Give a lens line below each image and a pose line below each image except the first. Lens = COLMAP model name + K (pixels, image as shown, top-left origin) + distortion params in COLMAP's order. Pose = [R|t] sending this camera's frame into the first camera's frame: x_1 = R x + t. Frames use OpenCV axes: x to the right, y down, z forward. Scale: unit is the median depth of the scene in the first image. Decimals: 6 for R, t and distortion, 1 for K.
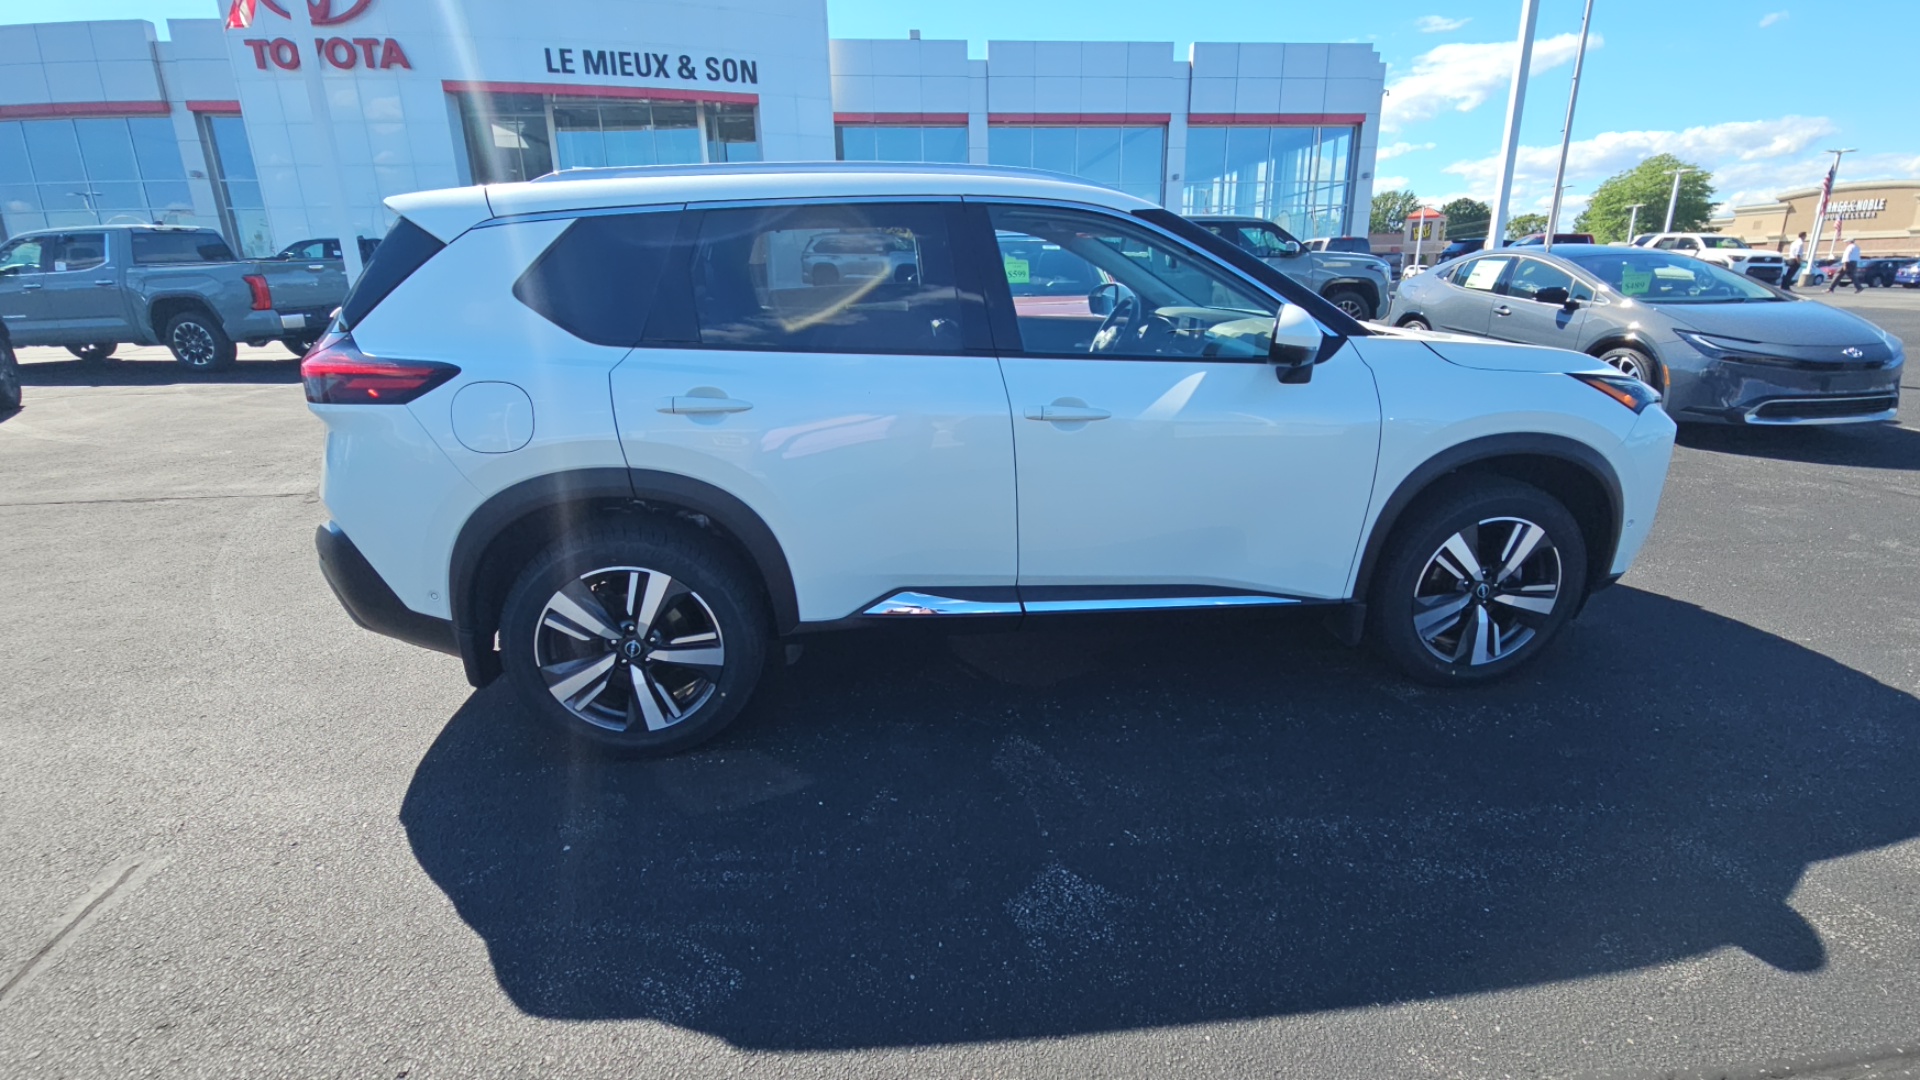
lens RADIAL K [[862.4, 0, 978.6], [0, 862.4, 542.6], [0, 0, 1]] dist [0.010370, -0.008991]
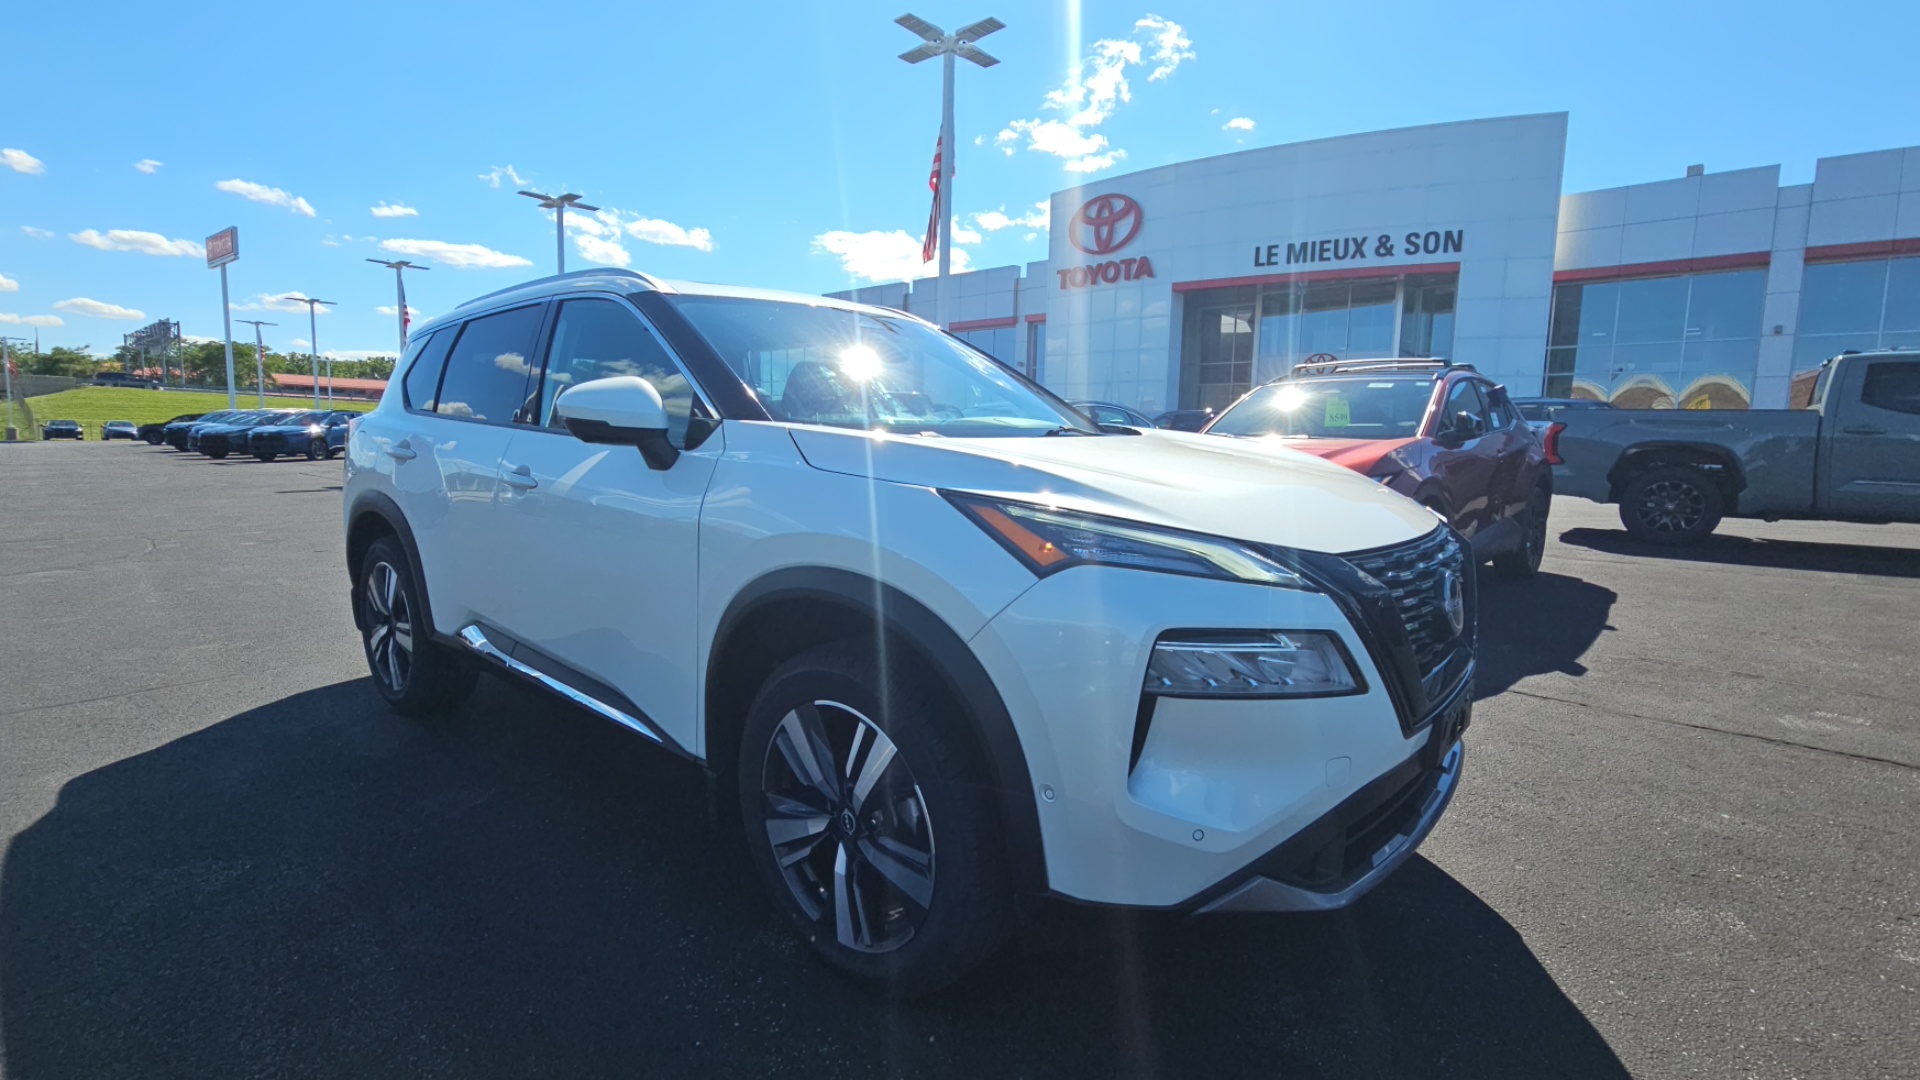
lens RADIAL K [[862.4, 0, 971.9], [0, 862.4, 537.4], [0, 0, 1]] dist [0.010370, -0.008991]
pose [[0.676473, 0.109584, -0.728268, 0.110986], [-0.250116, 0.964279, -0.087230, -0.011383], [0.692695, 0.241160, 0.679718, 0.060518]]
